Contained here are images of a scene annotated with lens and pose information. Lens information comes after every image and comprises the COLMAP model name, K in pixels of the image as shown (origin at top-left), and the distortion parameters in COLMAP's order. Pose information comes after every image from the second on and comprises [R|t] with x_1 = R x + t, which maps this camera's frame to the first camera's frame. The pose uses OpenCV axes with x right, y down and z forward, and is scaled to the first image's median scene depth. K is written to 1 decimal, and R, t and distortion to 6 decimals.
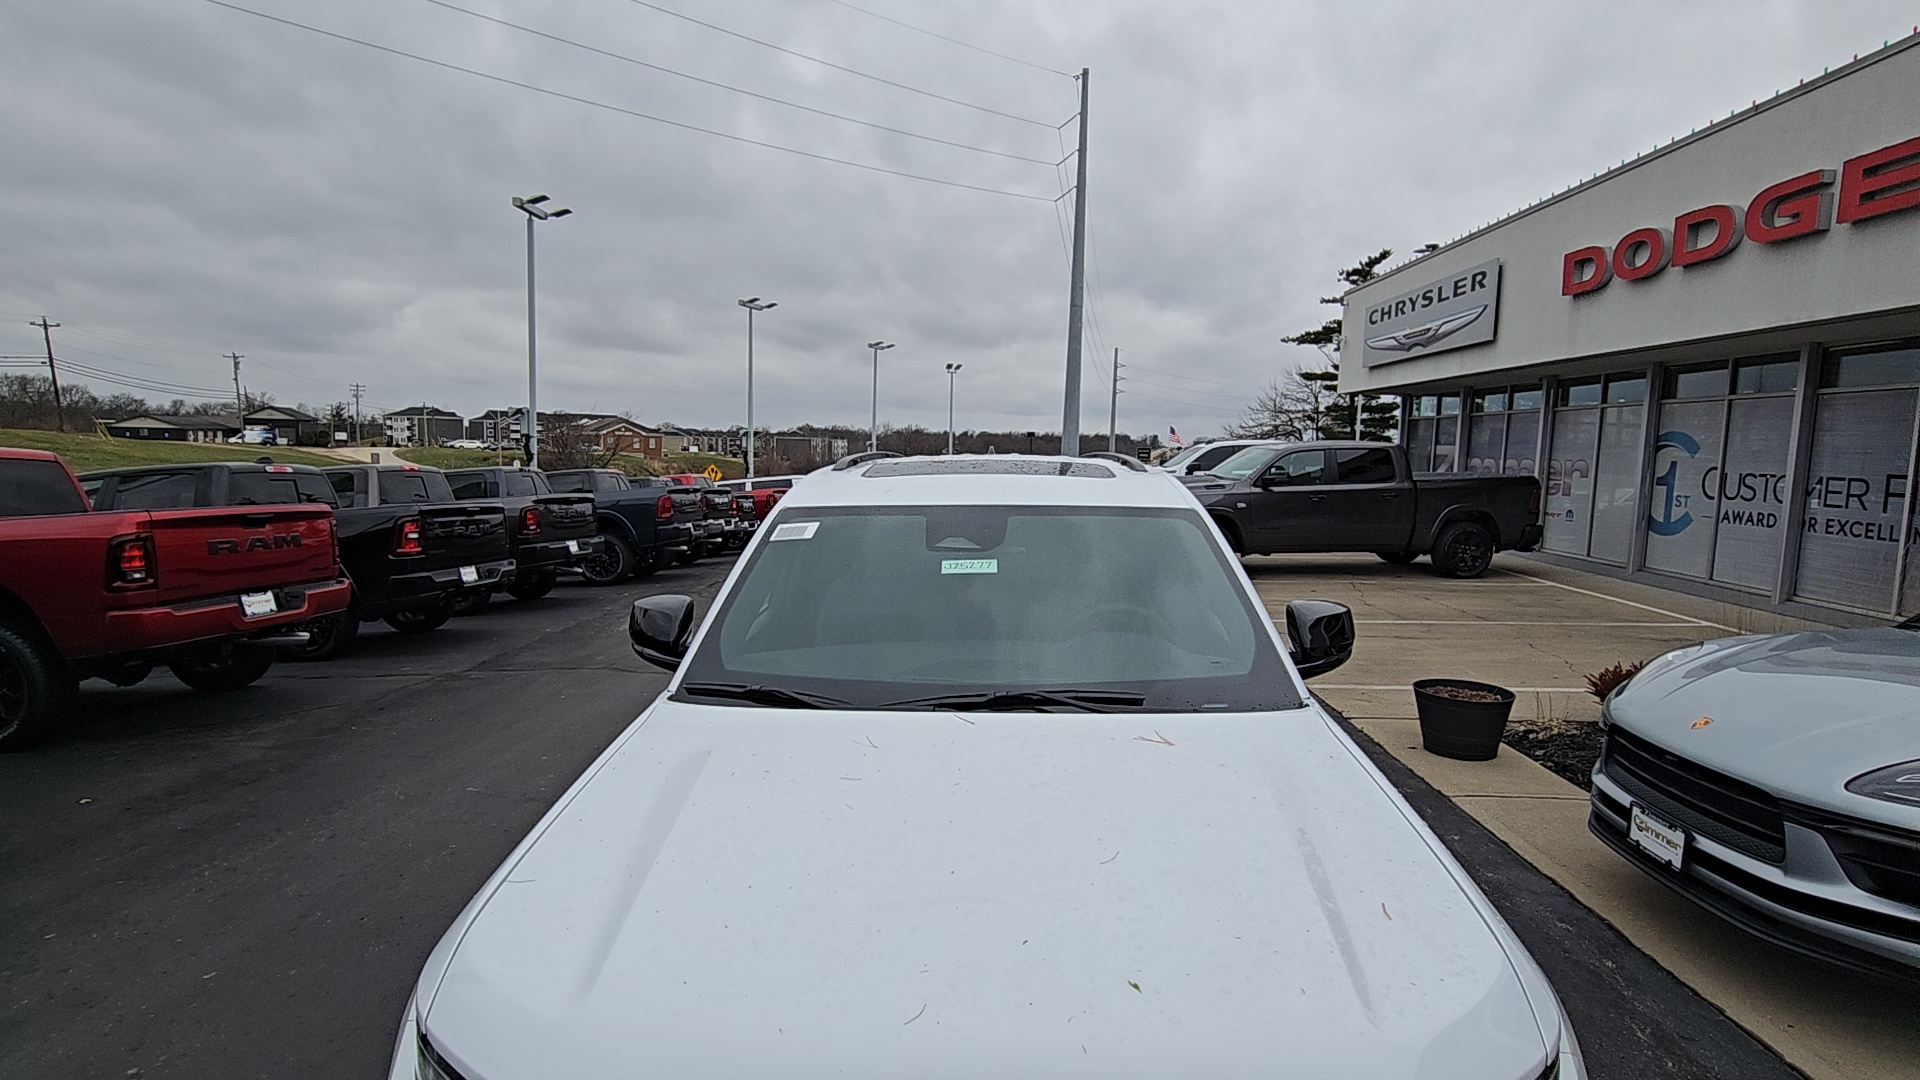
lens RADIAL K [[963.7, 0, 948.8], [0, 963.7, 555.9], [0, 0, 1]] dist [0.000019, -0.001376]
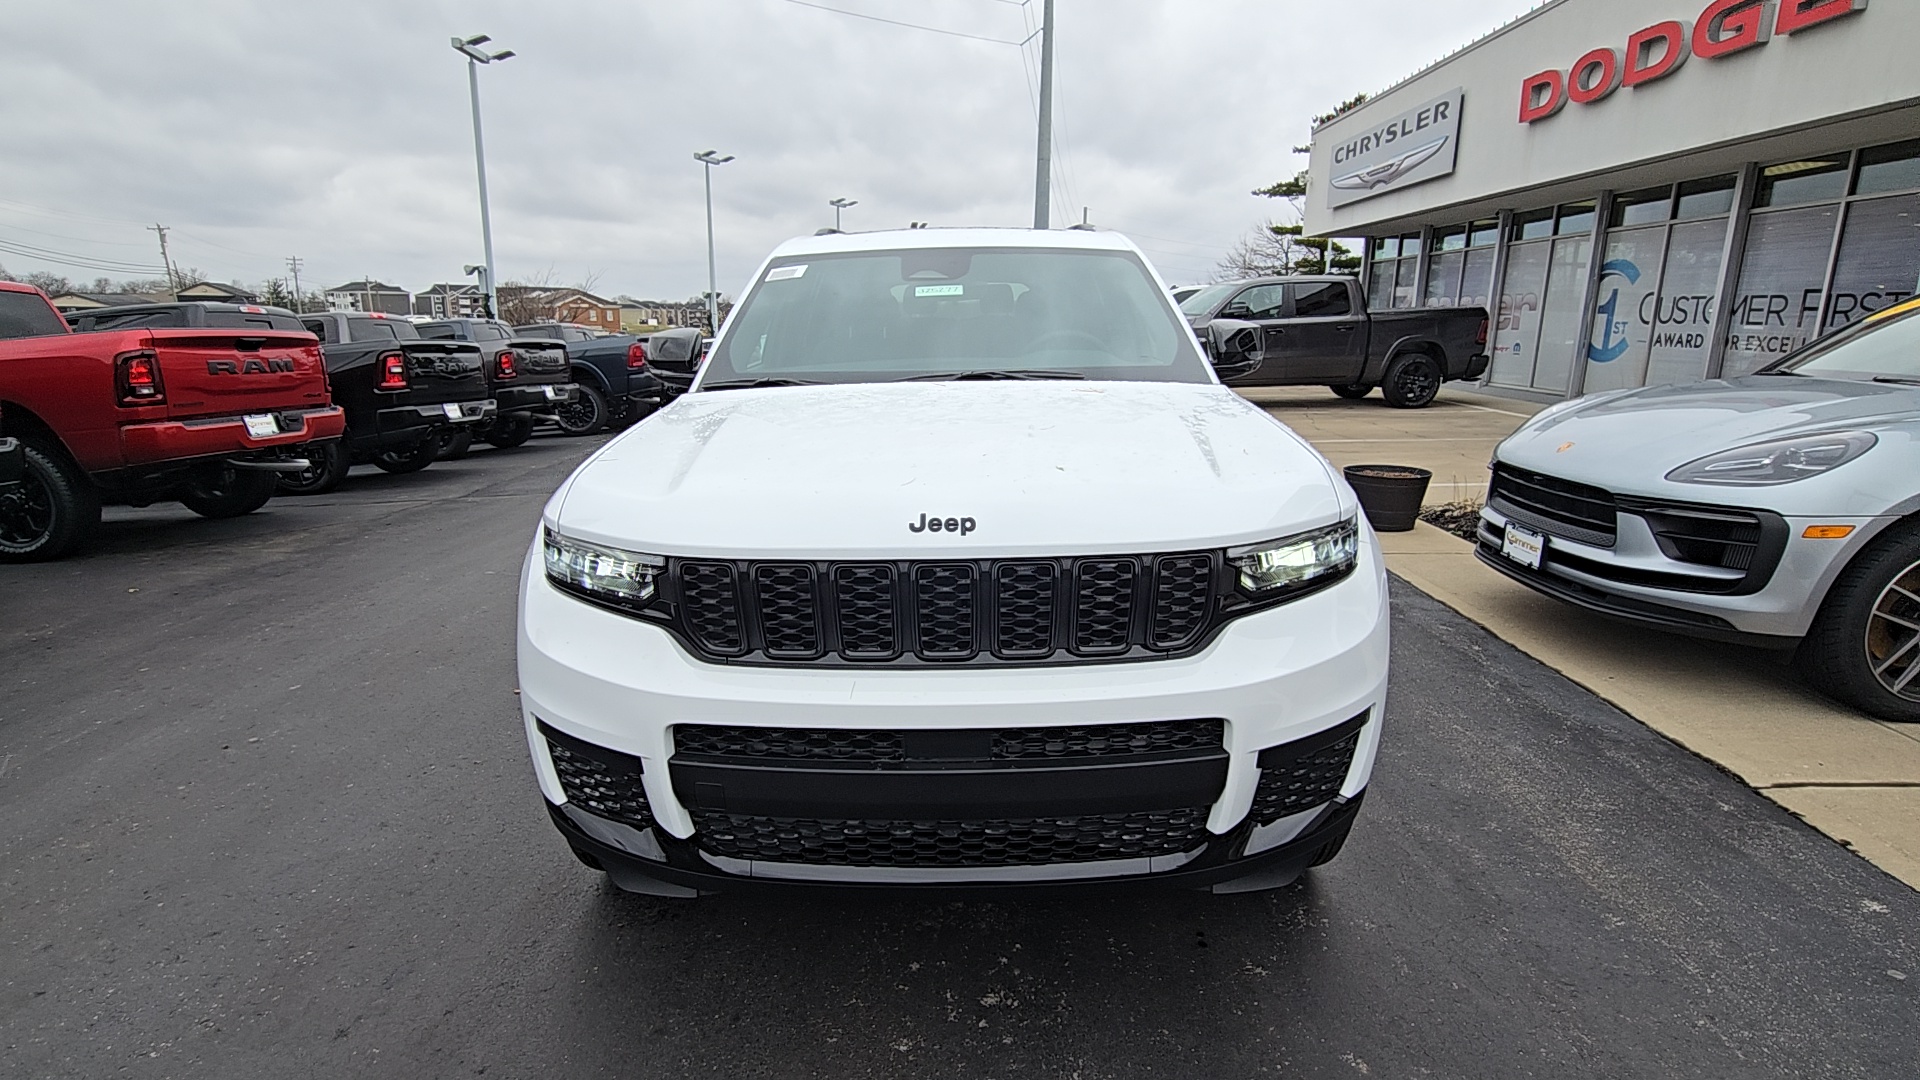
lens RADIAL K [[963.7, 0, 947.1], [0, 963.7, 554.7], [0, 0, 1]] dist [0.000019, -0.001376]
pose [[0.999366, -0.022675, 0.027433, -0.001425], [0.018953, 0.991457, 0.129049, 0.031678], [-0.030125, -0.128447, 0.991259, -0.036276]]
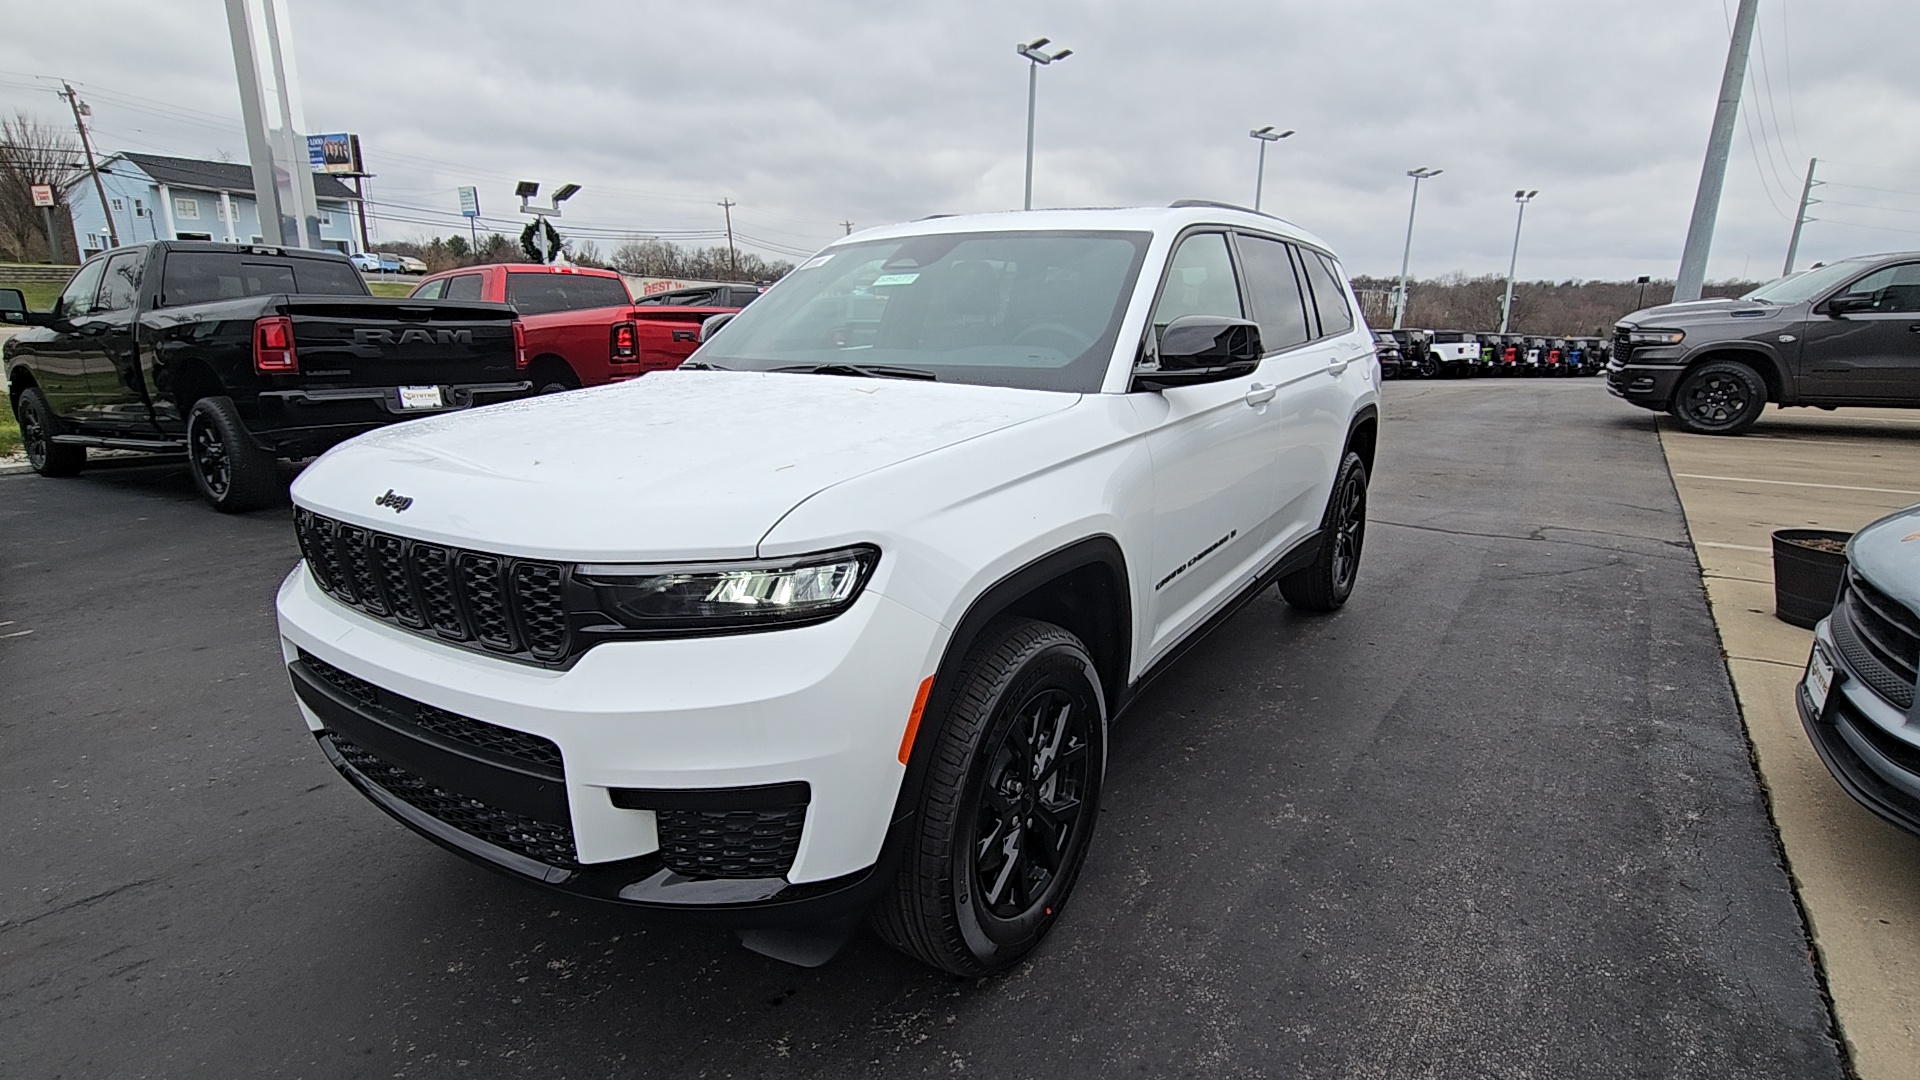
lens RADIAL K [[963.7, 0, 946.1], [0, 963.7, 546.4], [0, 0, 1]] dist [0.000019, -0.001376]
pose [[0.856626, 0.122332, -0.501224, 0.120337], [-0.053406, 0.987289, 0.149691, 0.026304], [0.513166, -0.101461, 0.852271, 0.004864]]
